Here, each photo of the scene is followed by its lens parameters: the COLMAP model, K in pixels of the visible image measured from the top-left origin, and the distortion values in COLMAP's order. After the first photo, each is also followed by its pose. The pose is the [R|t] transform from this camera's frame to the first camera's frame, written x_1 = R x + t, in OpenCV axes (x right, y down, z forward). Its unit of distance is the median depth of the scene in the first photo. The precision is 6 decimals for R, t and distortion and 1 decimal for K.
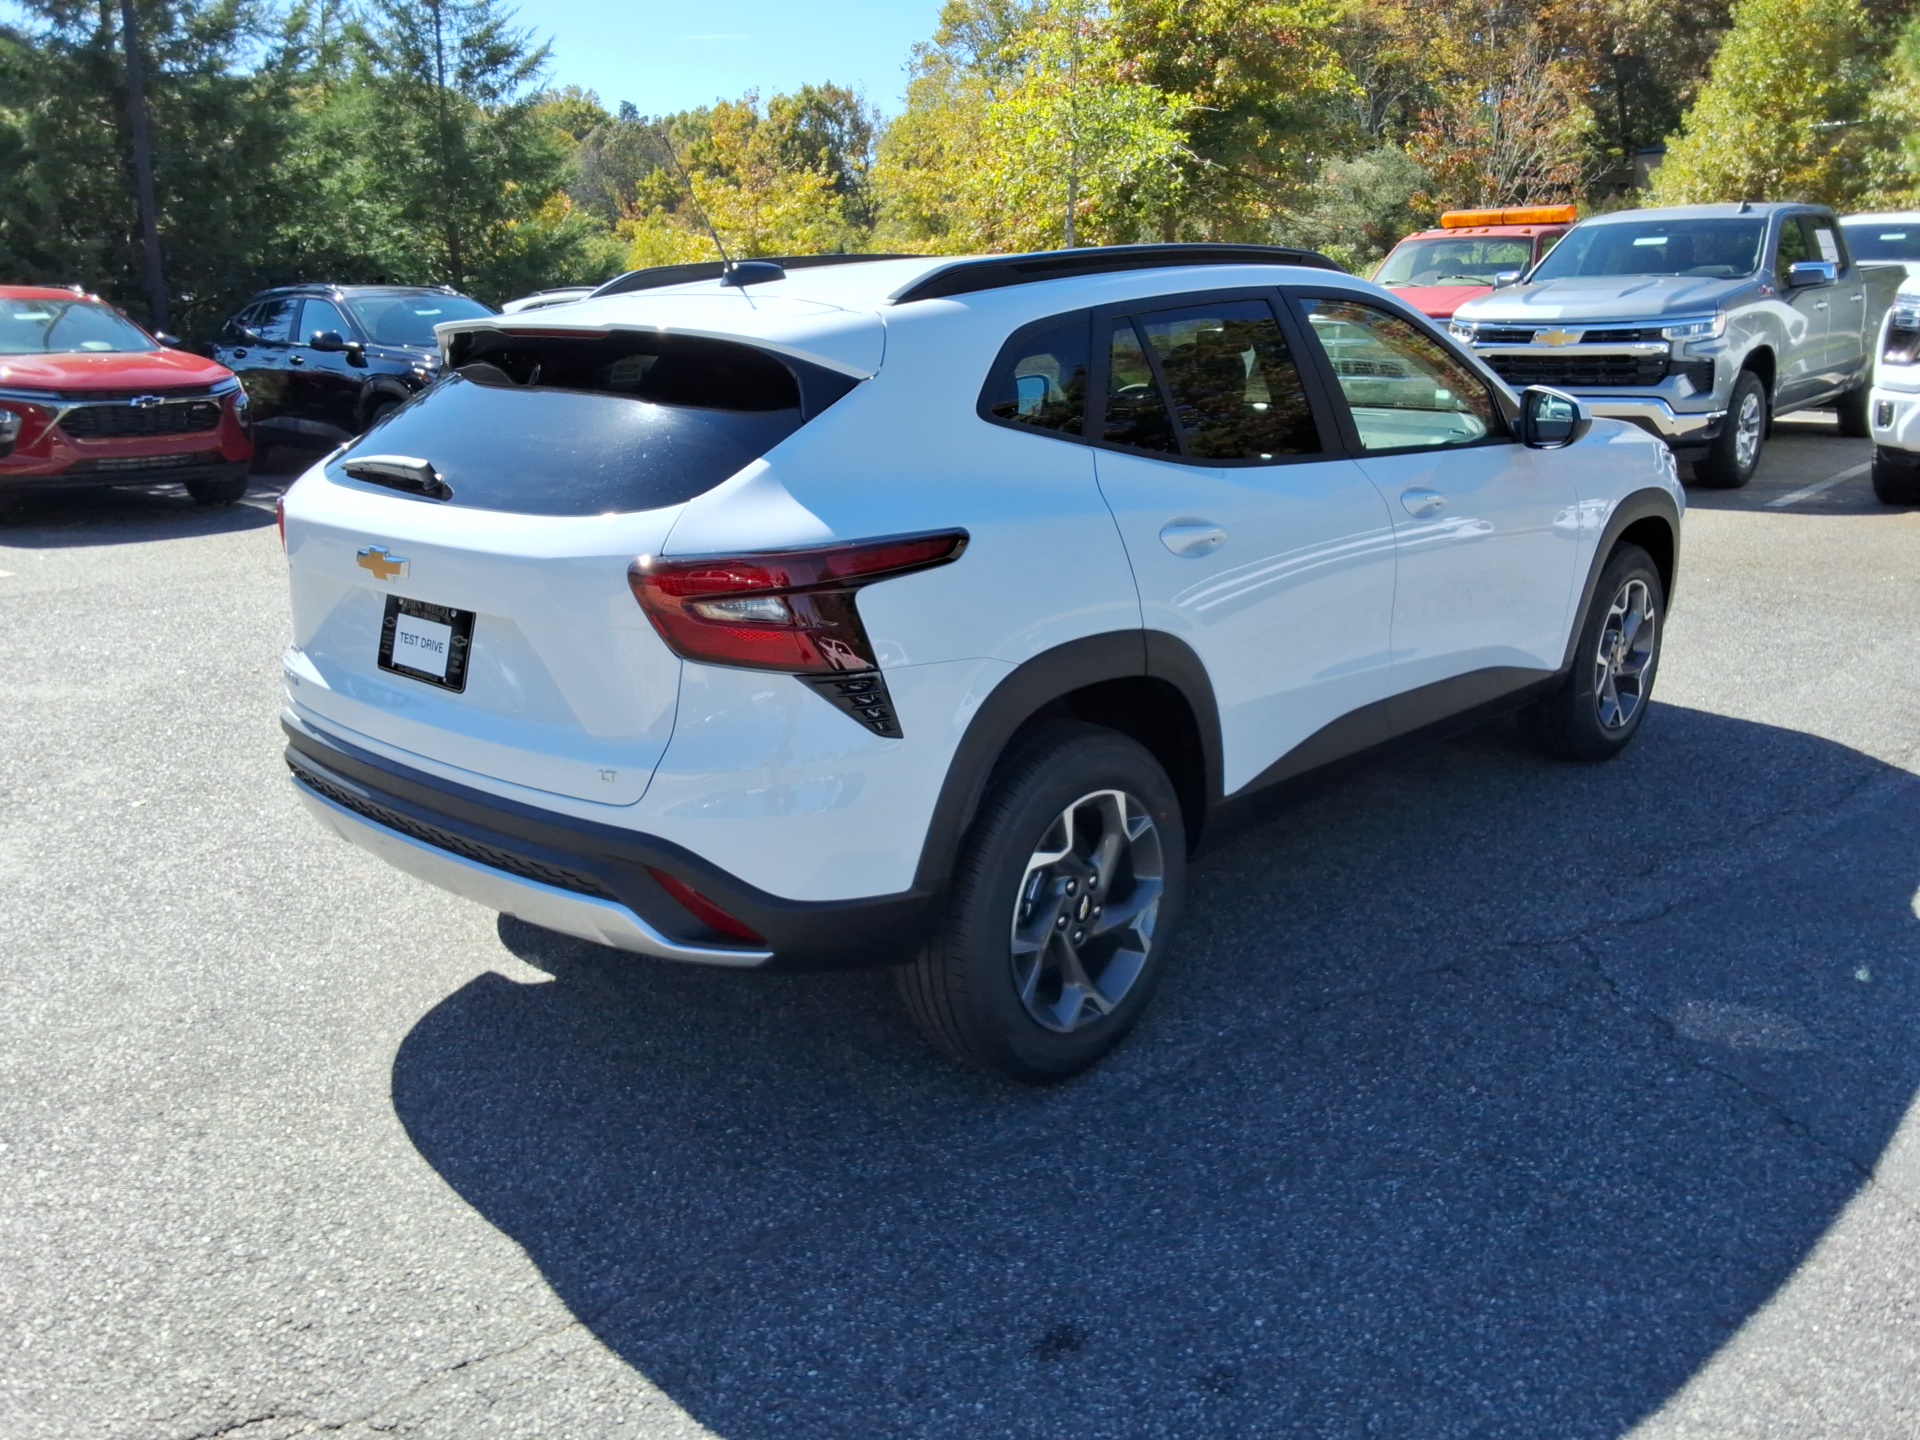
lens RADIAL K [[1542.8, 0, 976.2], [0, 1542.8, 698.8], [0, 0, 1]] dist [0.126509, -0.201173]
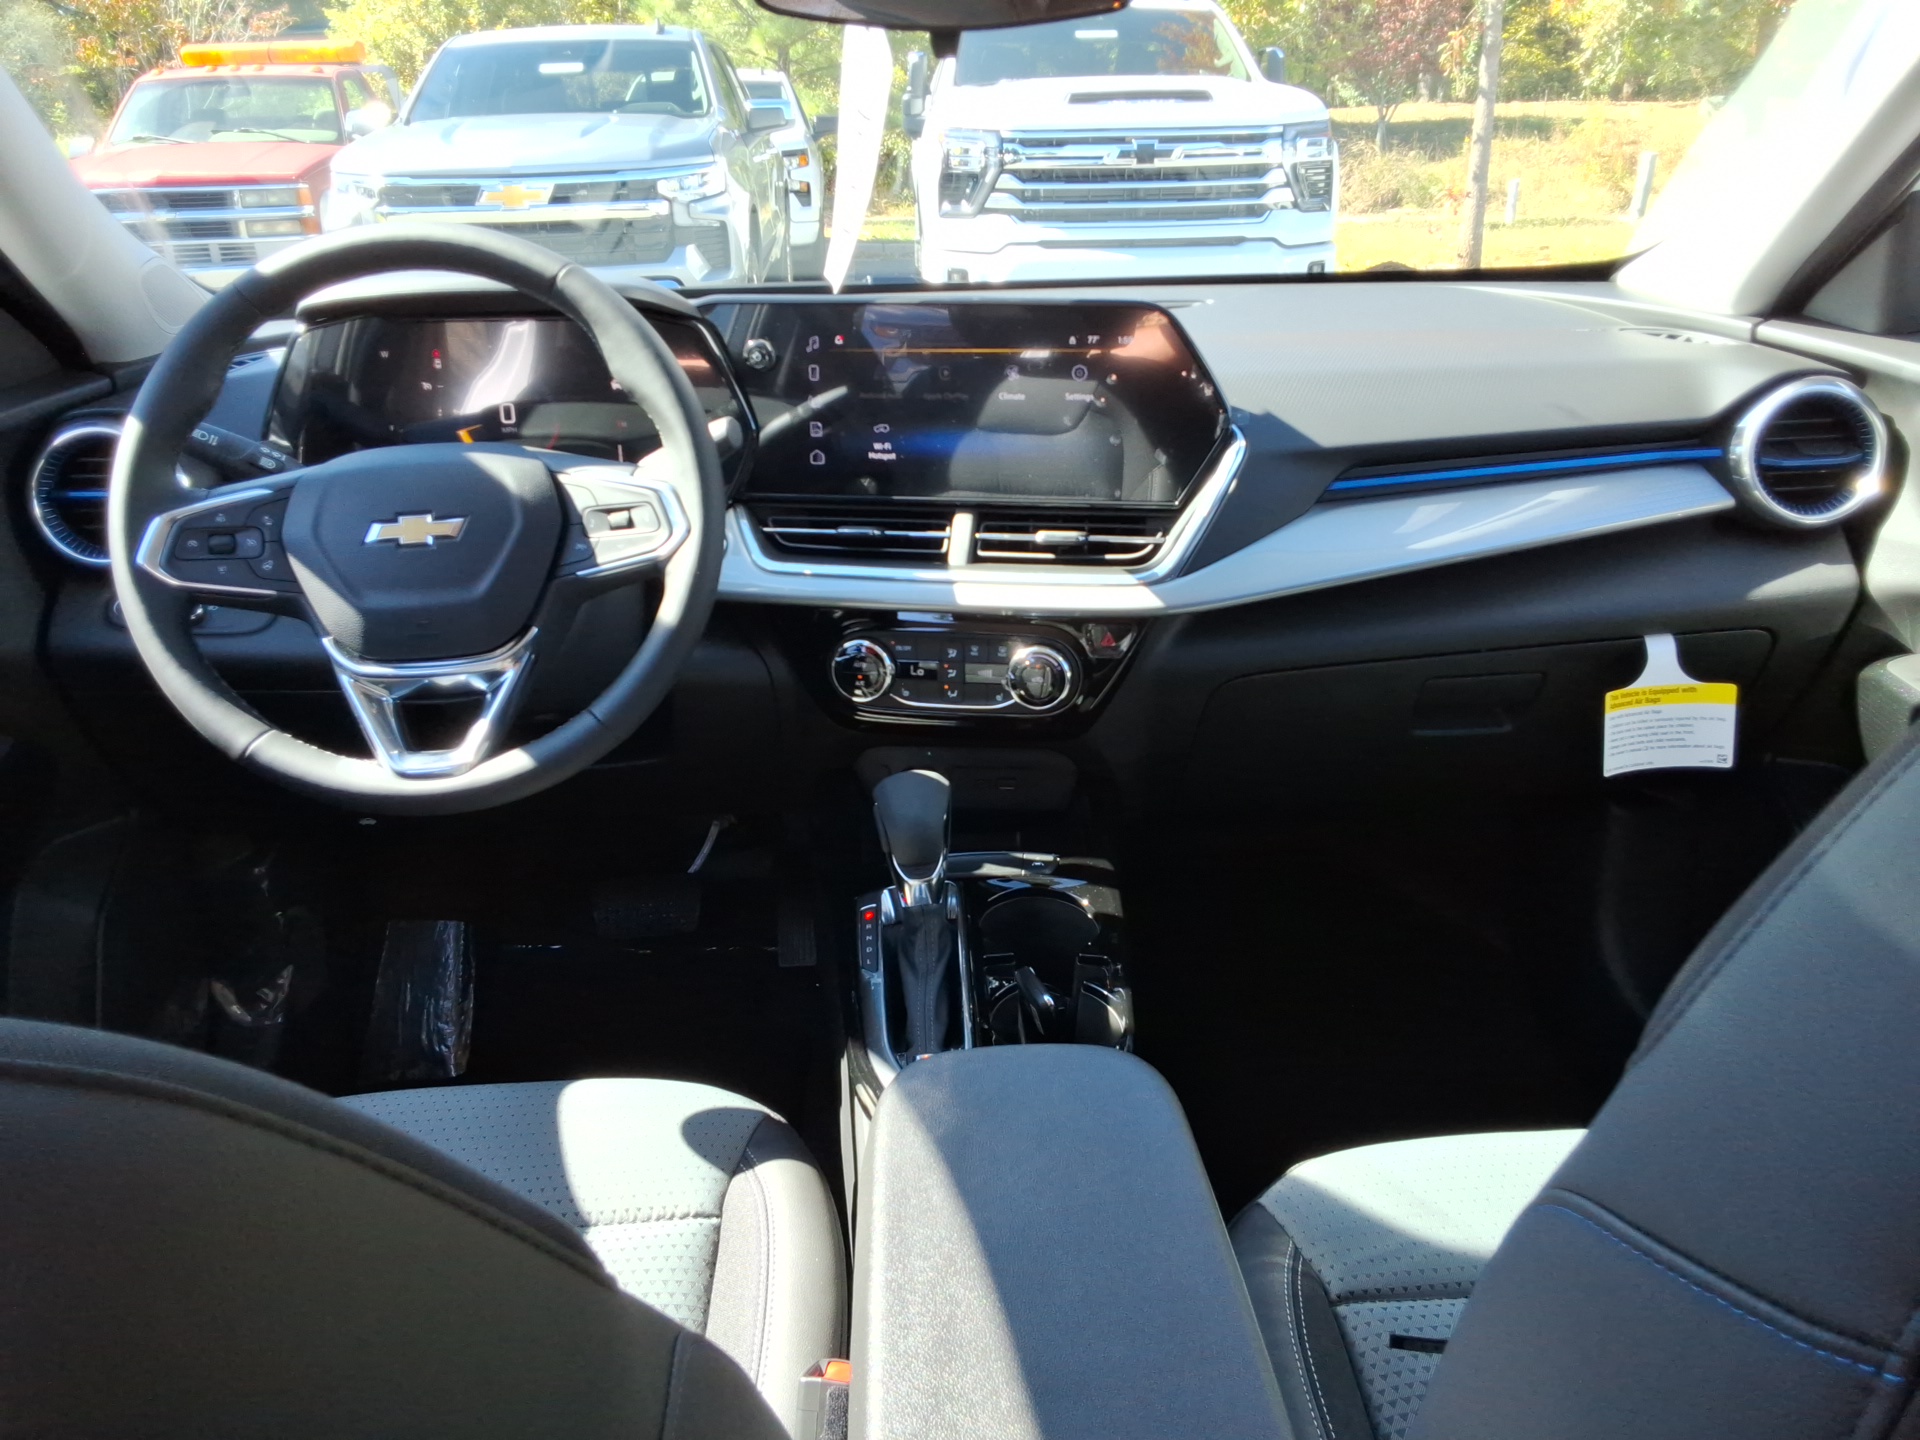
lens RADIAL K [[1561.6, 0, 976.3], [0, 1561.6, 689.9], [0, 0, 1]] dist [0.051305, -0.081434]
pose [[0.706191, -0.229065, 0.669943, 0.002655], [0.191911, 0.972724, 0.130297, -0.073865], [-0.681516, 0.036555, 0.730889, 0.380920]]
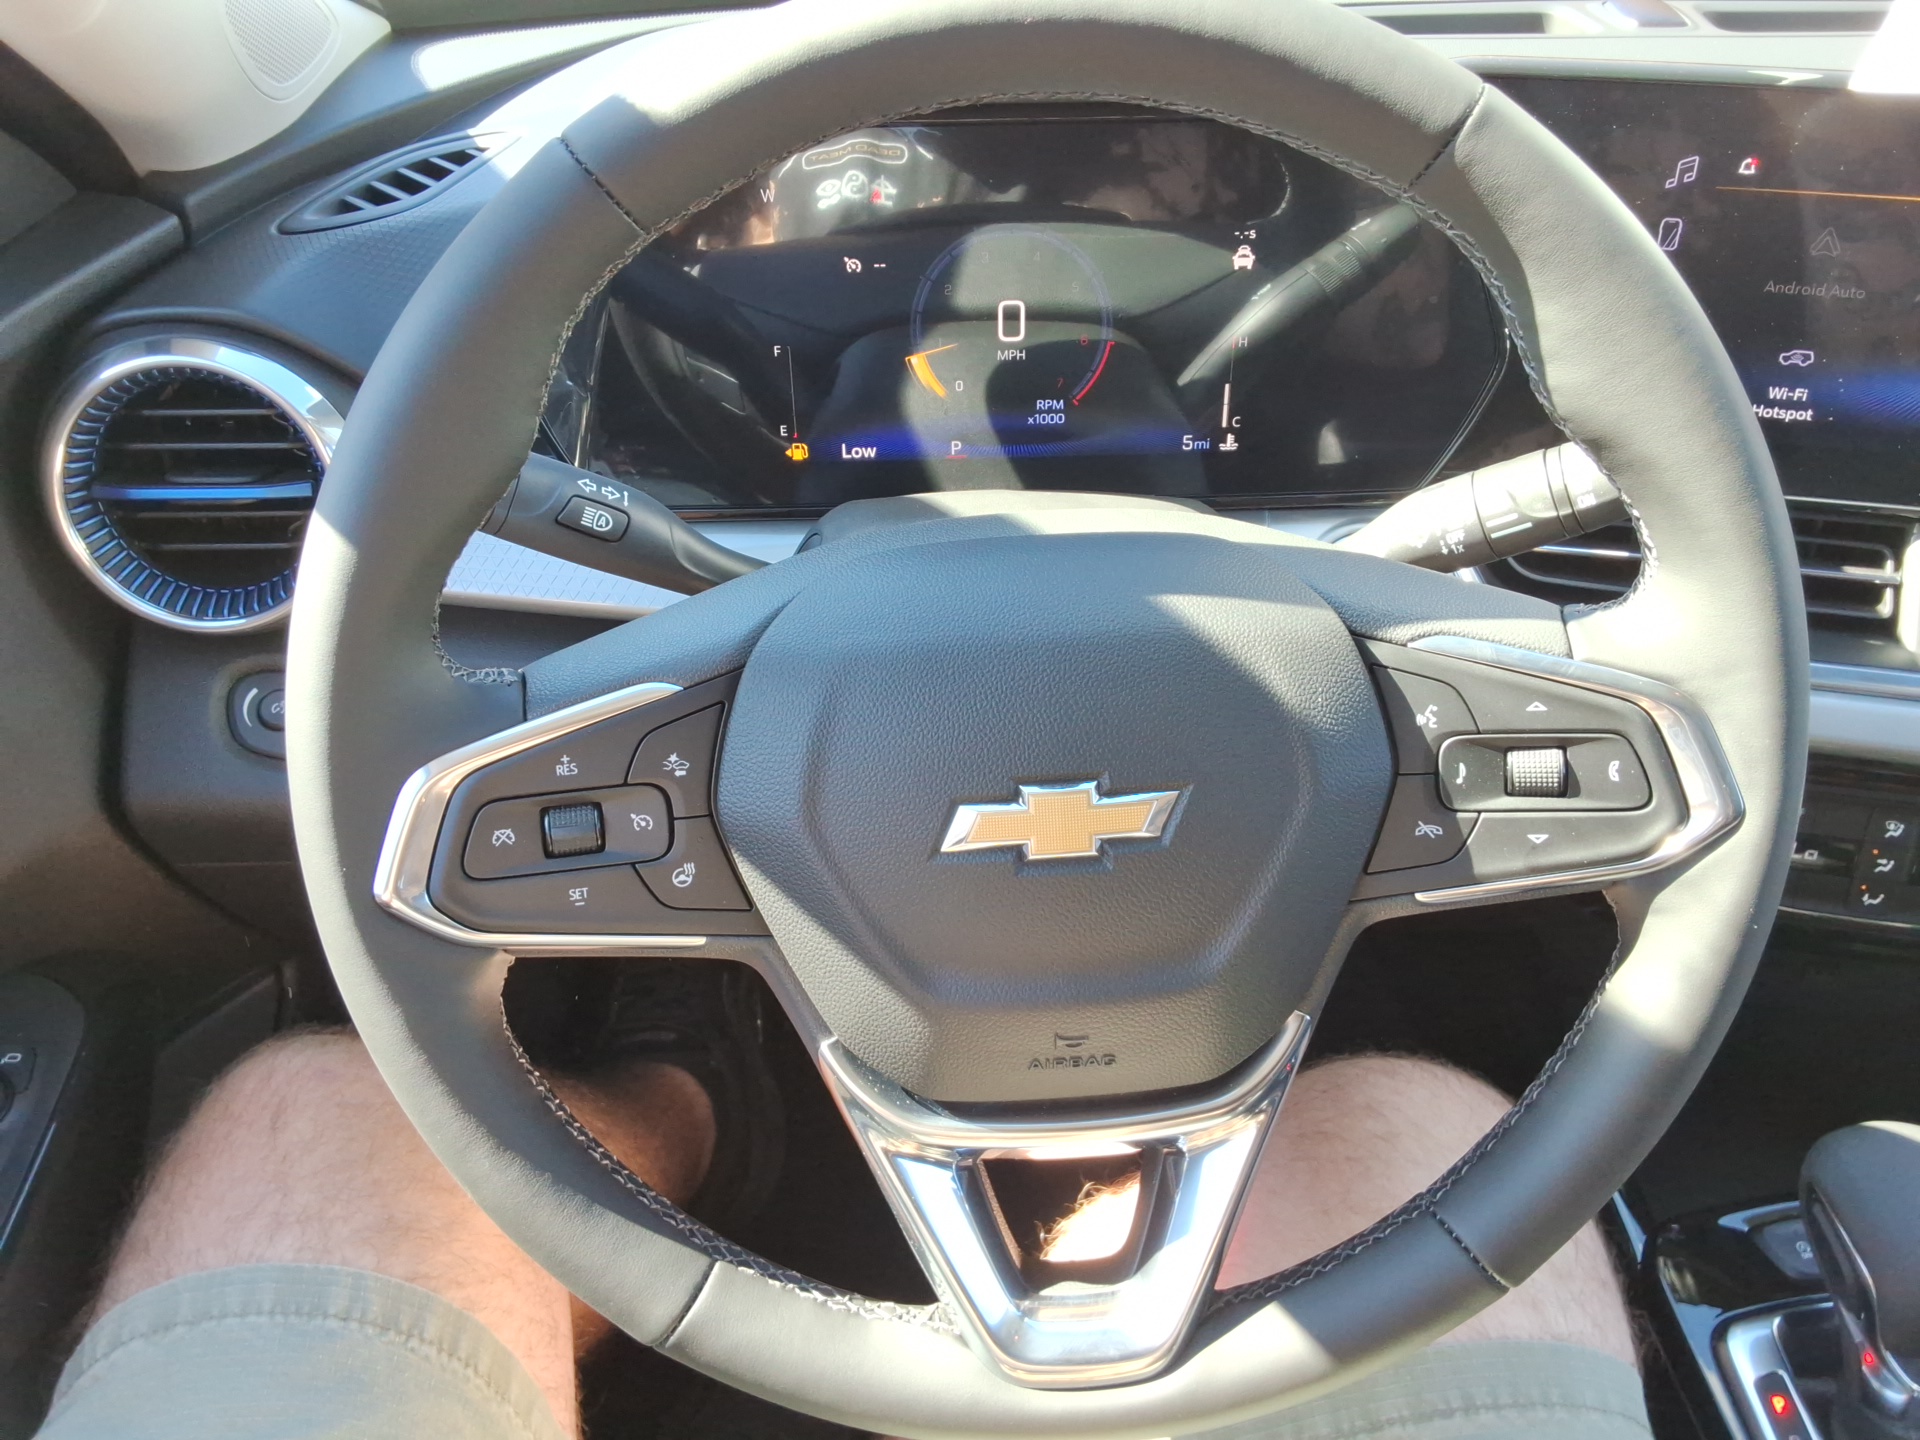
lens RADIAL K [[1568.2, 0, 929.4], [0, 1568.2, 683.3], [0, 0, 1]] dist [0.104533, -0.146070]
pose [[0.732247, -0.369274, 0.572234, 0.020910], [0.178055, 0.914815, 0.362504, -0.093435], [-0.657352, -0.163553, 0.735621, 0.444418]]
